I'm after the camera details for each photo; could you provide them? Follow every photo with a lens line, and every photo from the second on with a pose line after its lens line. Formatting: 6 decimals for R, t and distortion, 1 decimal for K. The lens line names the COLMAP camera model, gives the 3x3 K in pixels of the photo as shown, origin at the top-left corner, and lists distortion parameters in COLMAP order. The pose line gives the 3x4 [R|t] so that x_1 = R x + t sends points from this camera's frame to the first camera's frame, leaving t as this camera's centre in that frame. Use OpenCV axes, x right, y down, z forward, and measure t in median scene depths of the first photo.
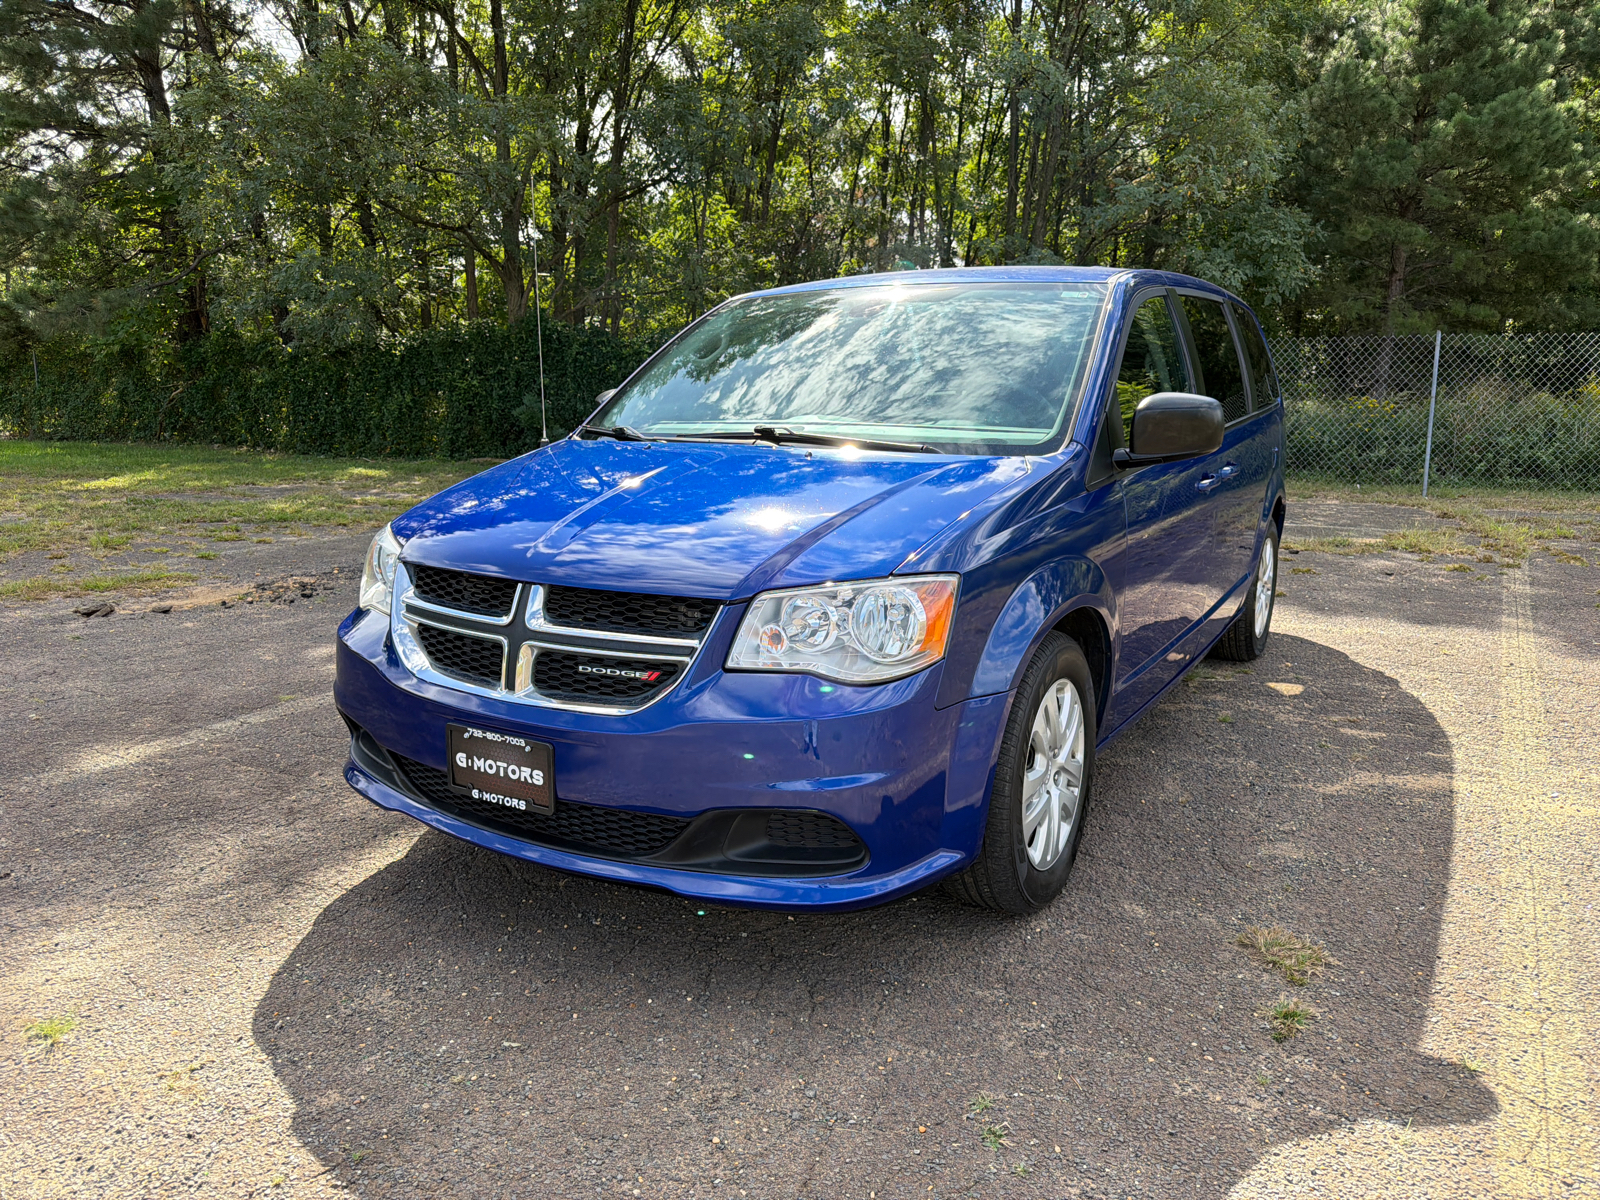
lens RADIAL K [[1099.4, 0, 798.9], [0, 1099.4, 608.1], [0, 0, 1]] dist [0.034565, -0.035827]
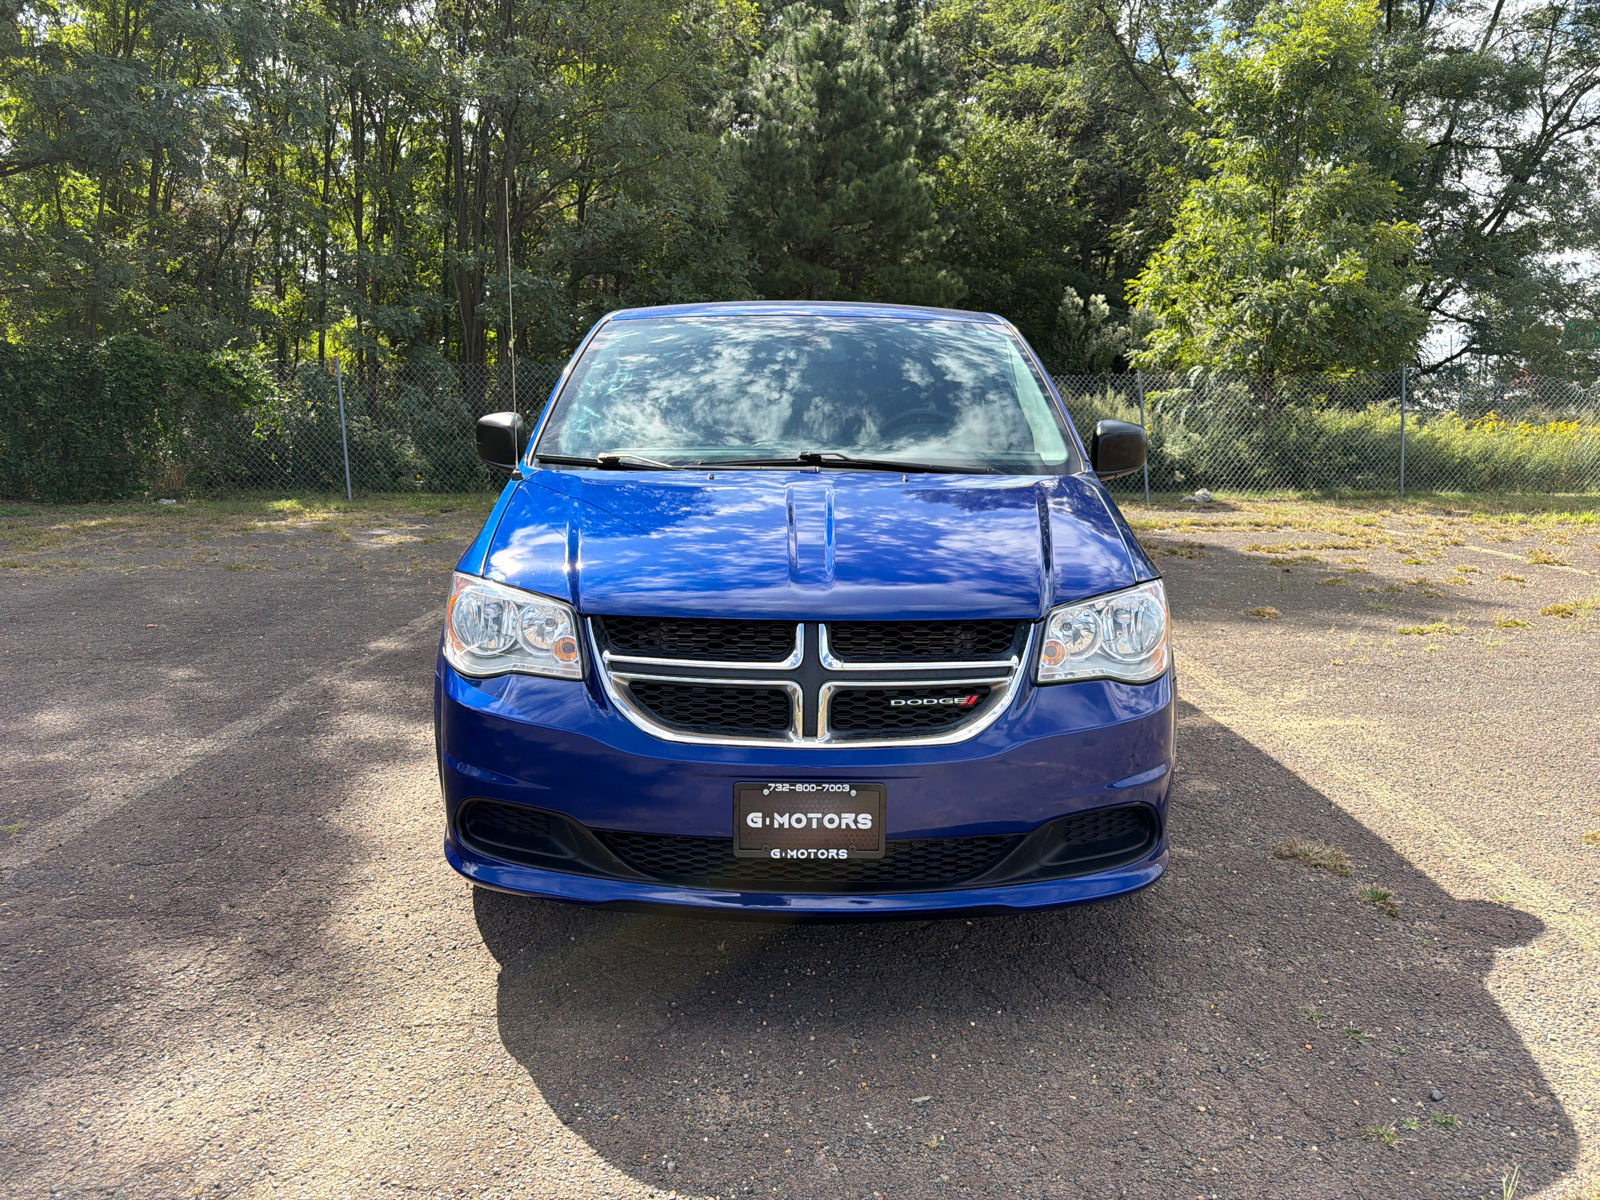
lens RADIAL K [[1099.4, 0, 798.9], [0, 1099.4, 608.1], [0, 0, 1]] dist [0.034565, -0.035827]
pose [[0.864167, -0.085252, 0.495931, -0.663235], [0.093285, 0.995602, 0.008598, -0.040070], [-0.494483, 0.038833, 0.868319, 0.165781]]
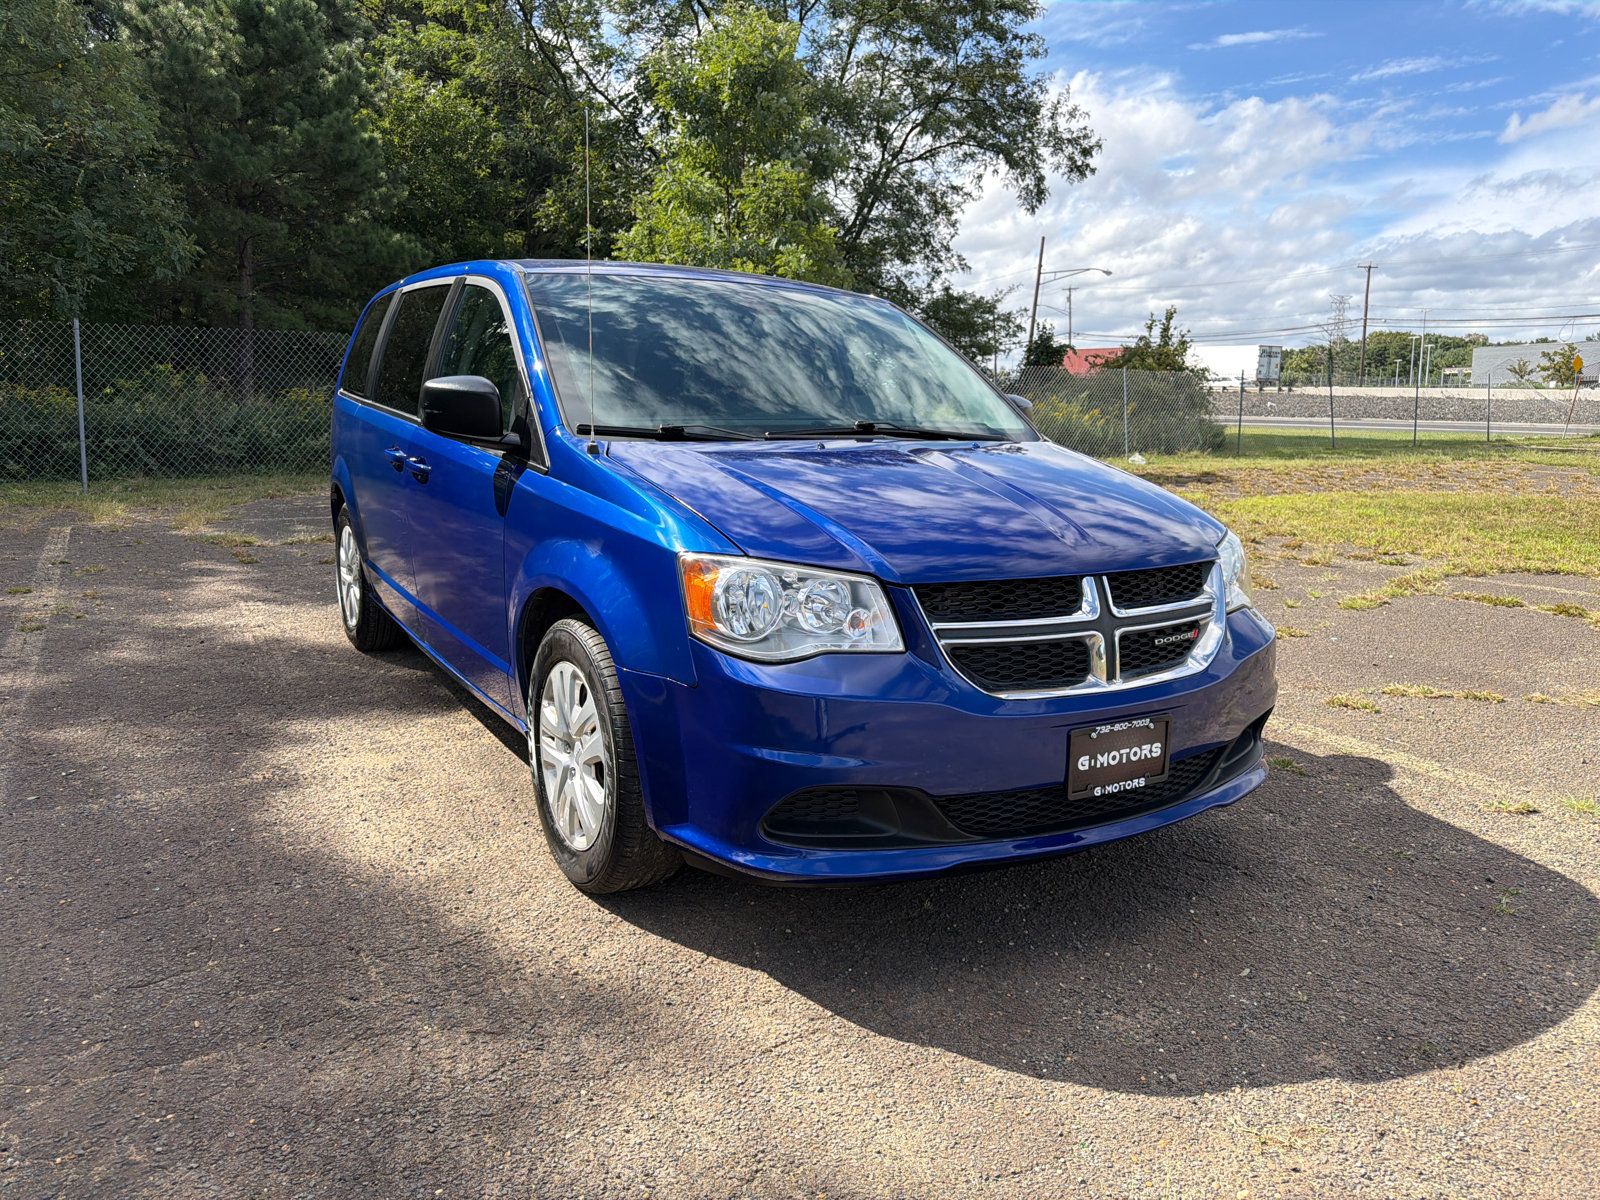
lens RADIAL K [[1093.1, 0, 794.7], [0, 1093.1, 609.8], [0, 0, 1]] dist [0.085444, -0.101918]
pose [[0.500973, -0.155520, 0.851375, -1.159990], [0.148981, 0.984534, 0.092179, -0.117130], [-0.852544, 0.080660, 0.516394, 0.652117]]
